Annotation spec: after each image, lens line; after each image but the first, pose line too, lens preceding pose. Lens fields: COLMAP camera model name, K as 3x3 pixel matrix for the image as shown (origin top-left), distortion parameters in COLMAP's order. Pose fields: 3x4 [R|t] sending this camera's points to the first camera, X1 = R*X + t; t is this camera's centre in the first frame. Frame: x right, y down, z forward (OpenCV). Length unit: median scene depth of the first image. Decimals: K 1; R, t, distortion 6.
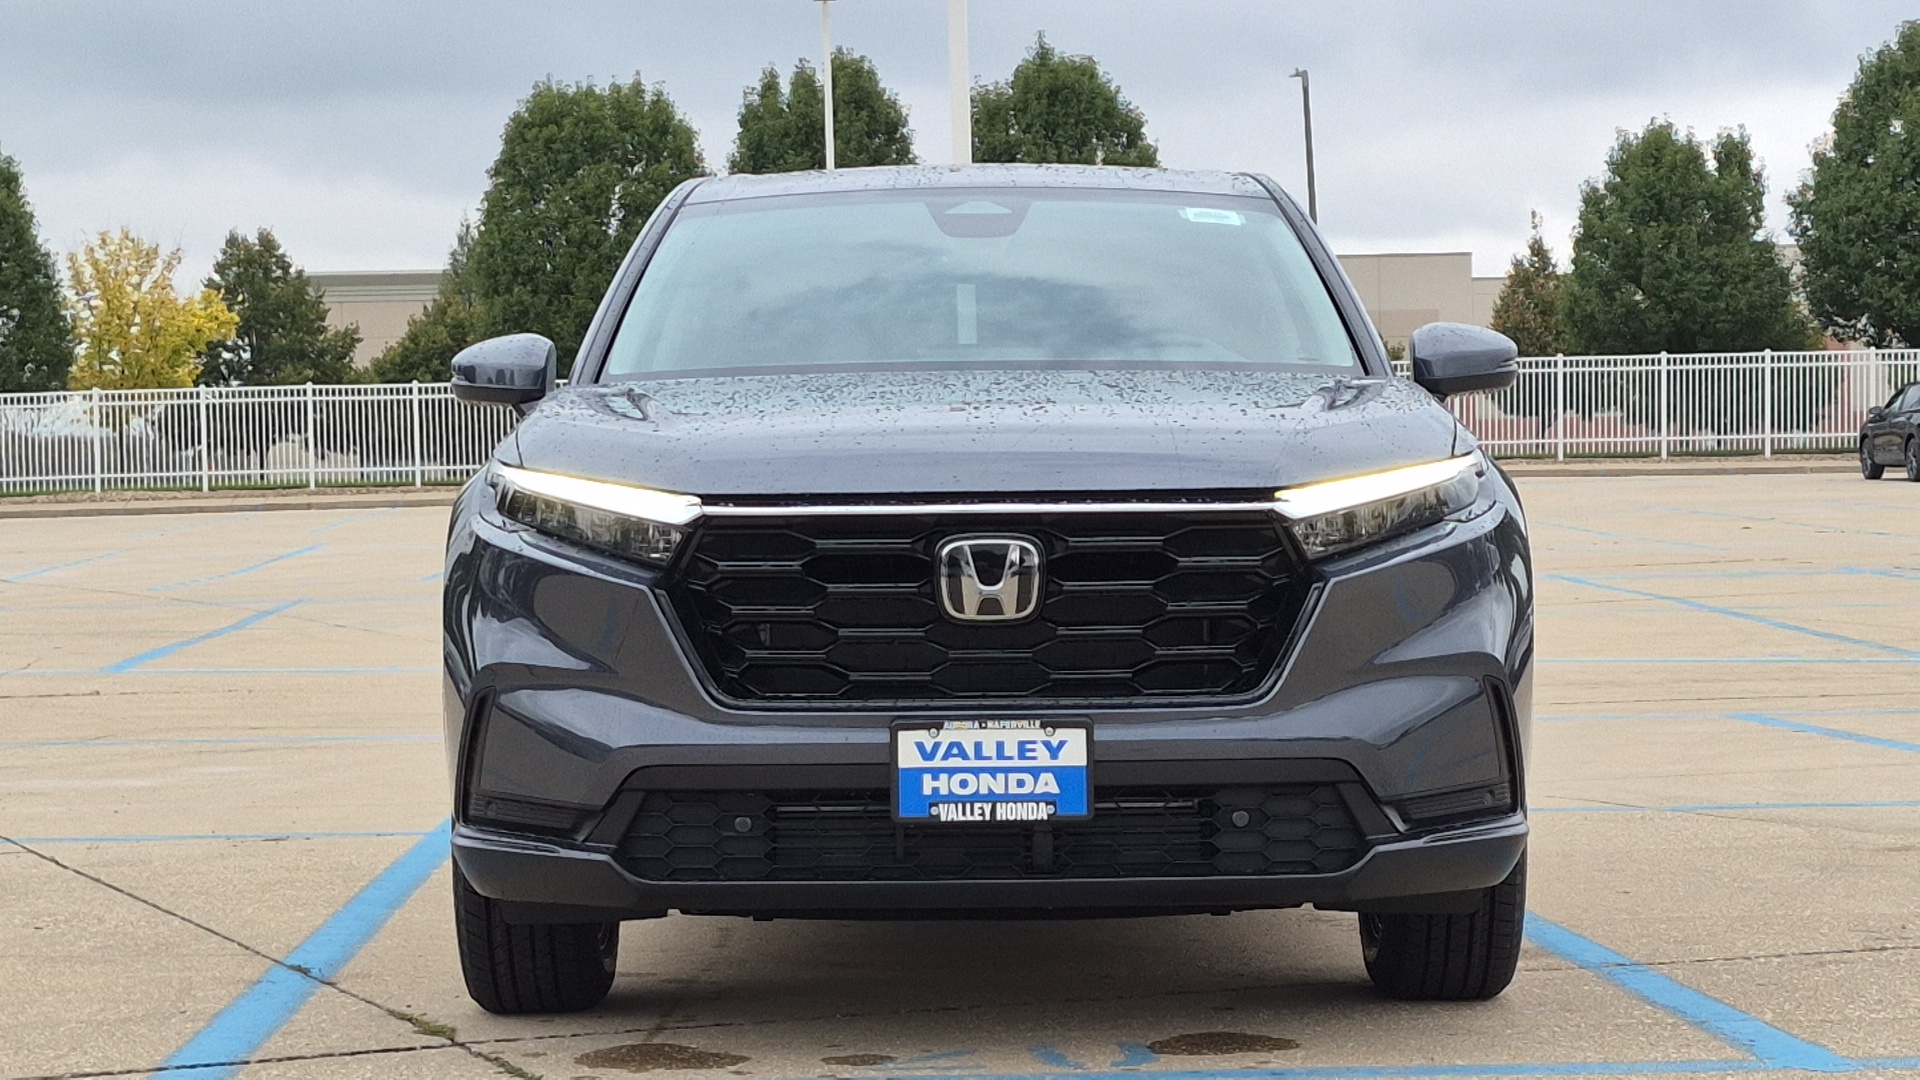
lens RADIAL K [[3616.2, 0, 973.0], [0, 3616.2, 547.1], [0, 0, 1]] dist [0.122025, 0.000000]
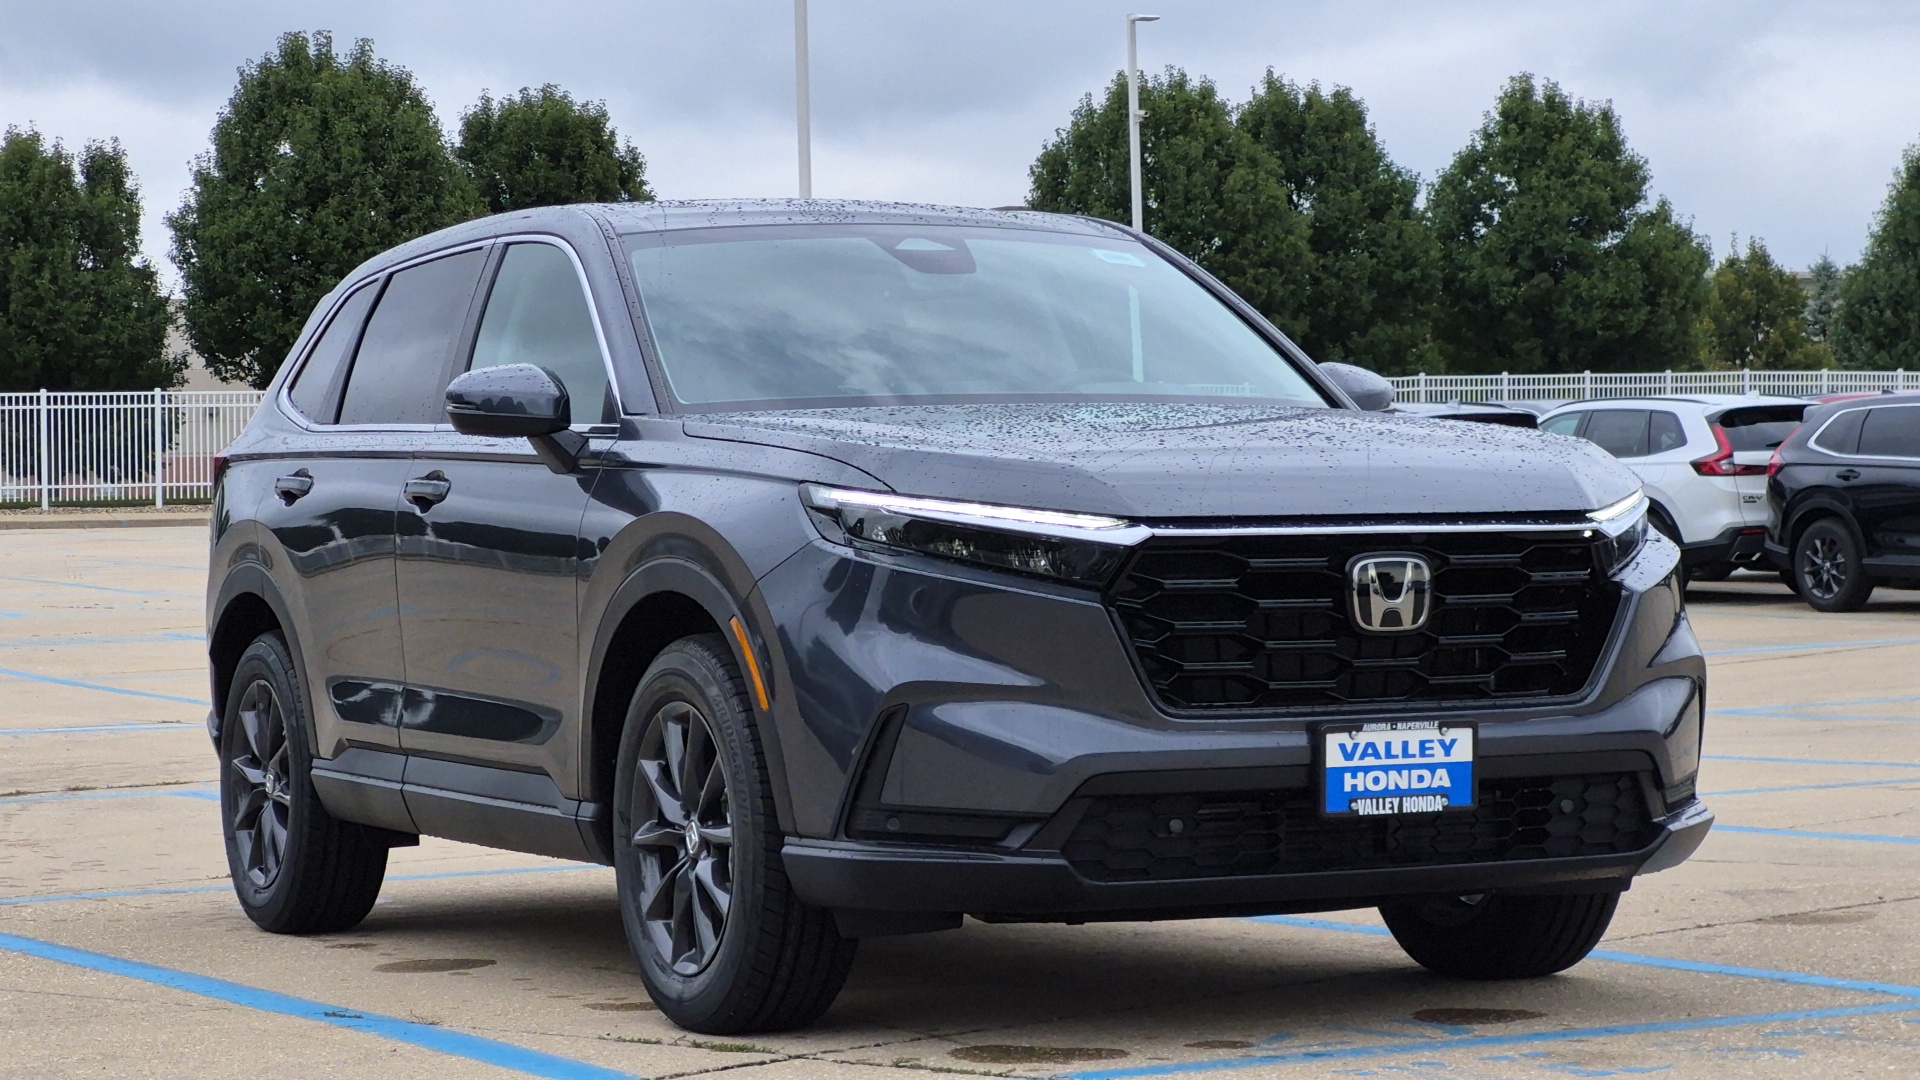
lens RADIAL K [[4123.5, 0, 958.3], [0, 4123.5, 544.1], [0, 0, 1]] dist [0.019923, 0.000000]
pose [[0.902899, -0.003690, 0.429838, -0.446977], [0.010769, 0.999843, -0.014038, 0.006846], [-0.429719, 0.017304, 0.902797, -0.050250]]
